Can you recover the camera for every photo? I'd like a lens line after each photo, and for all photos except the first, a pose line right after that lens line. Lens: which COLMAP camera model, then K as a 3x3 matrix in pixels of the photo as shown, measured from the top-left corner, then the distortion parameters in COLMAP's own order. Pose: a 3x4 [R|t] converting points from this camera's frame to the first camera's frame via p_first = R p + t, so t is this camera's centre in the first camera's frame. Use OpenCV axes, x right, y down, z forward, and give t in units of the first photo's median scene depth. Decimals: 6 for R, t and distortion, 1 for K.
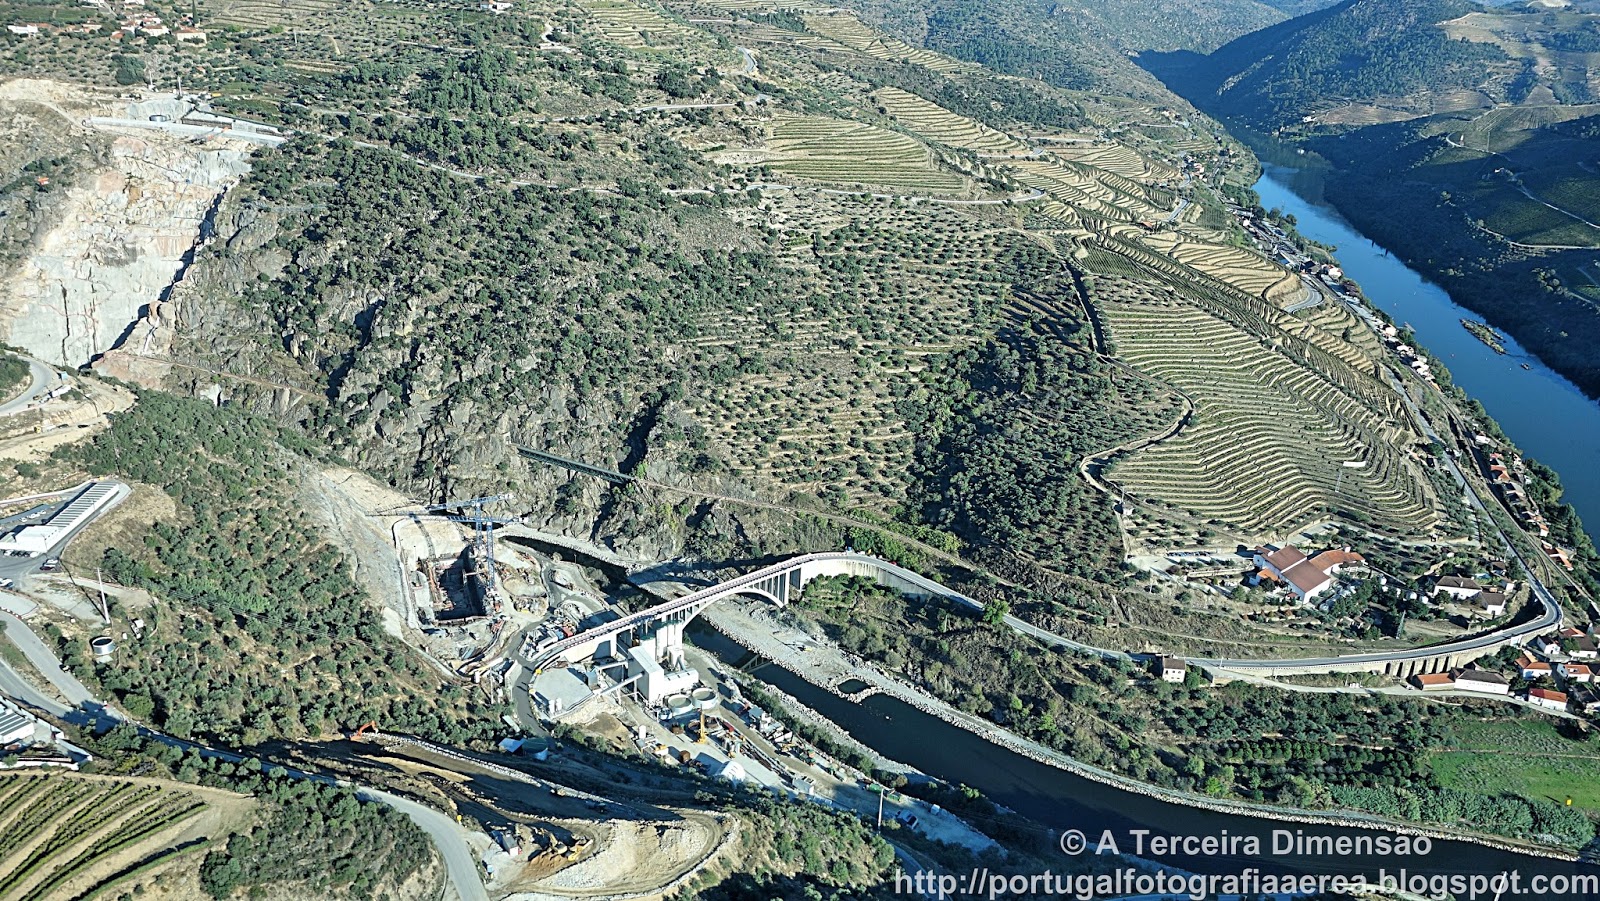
lens RADIAL K [[1197.0, 0, 800.0], [0, 1197.0, 450.5], [0, 0, 1]] dist [-0.010471, -0.002473]
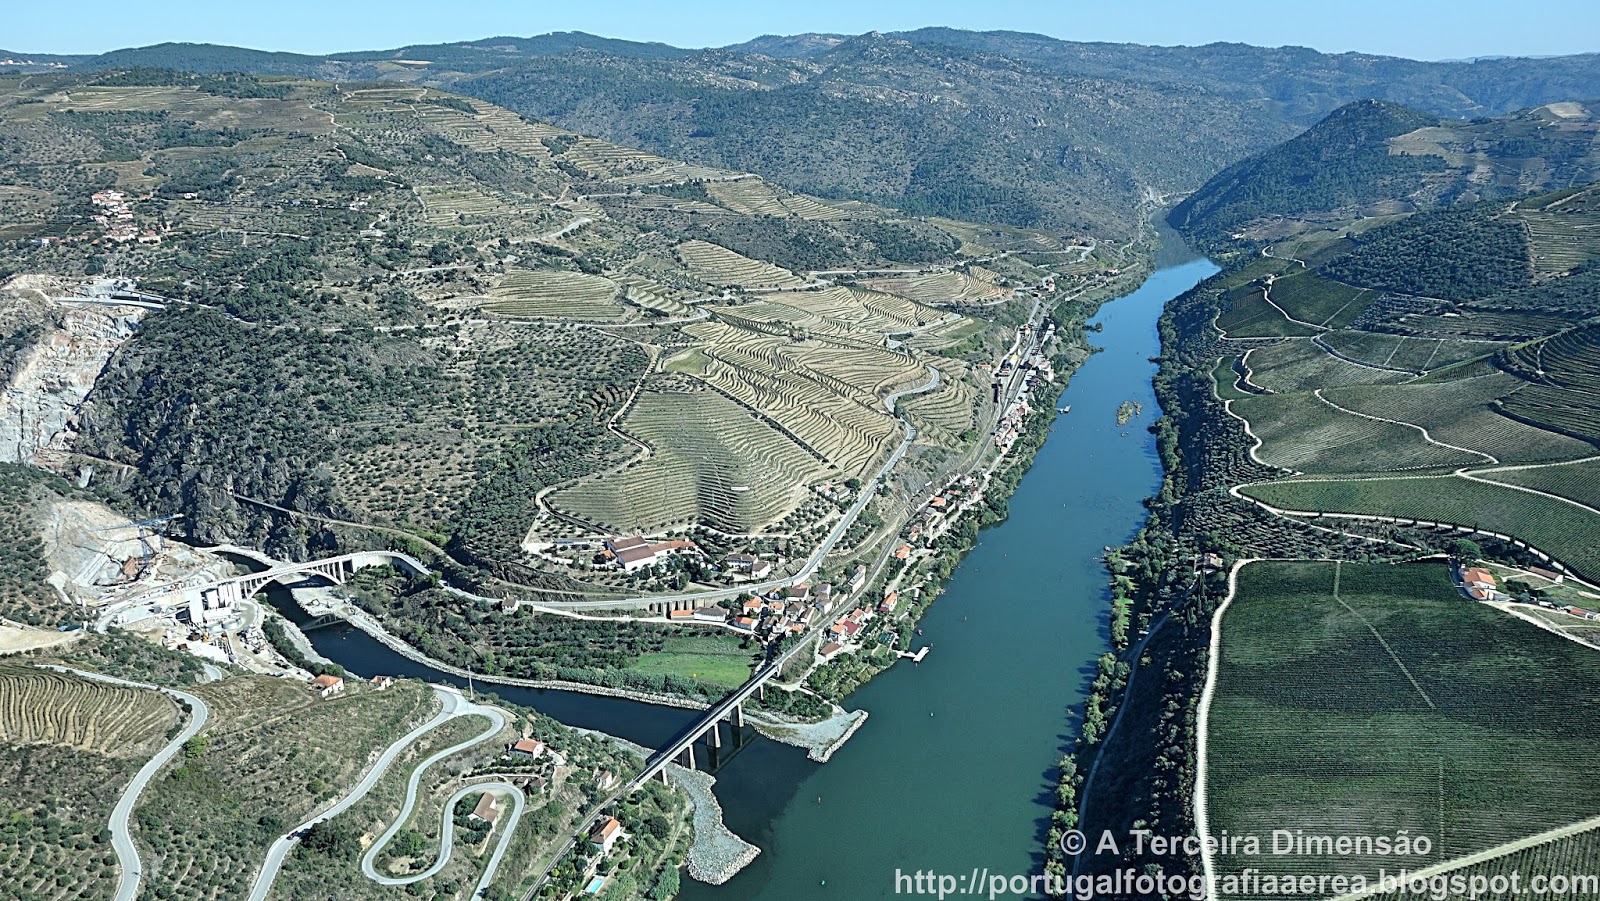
lens RADIAL K [[1196.3, 0, 800.0], [0, 1196.3, 450.5], [0, 0, 1]] dist [-0.003601, 0.000153]
pose [[0.987452, -0.032180, -0.154608, 0.563607], [0.014514, 0.993368, -0.114060, 0.097539], [0.157253, 0.110385, 0.981370, -0.313506]]
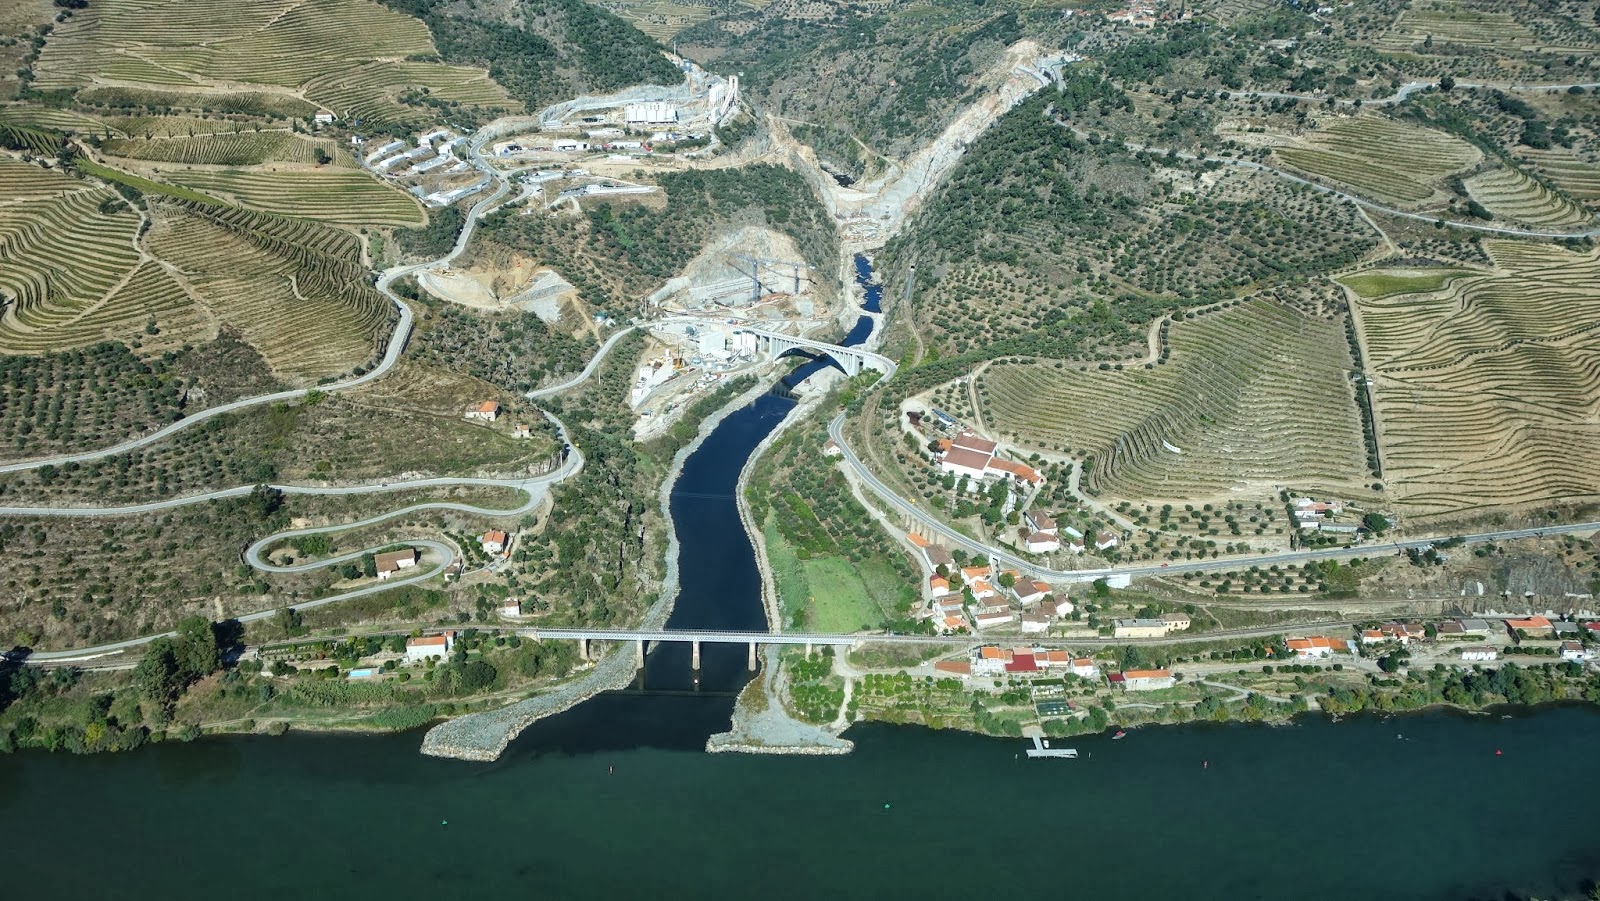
lens RADIAL K [[1196.3, 0, 800.0], [0, 1196.3, 450.5], [0, 0, 1]] dist [-0.003601, 0.000153]
pose [[0.350392, 0.356823, -0.865969, 0.928461], [-0.366086, 0.903209, 0.224040, -0.075558], [0.862094, 0.238517, 0.447106, 0.185149]]
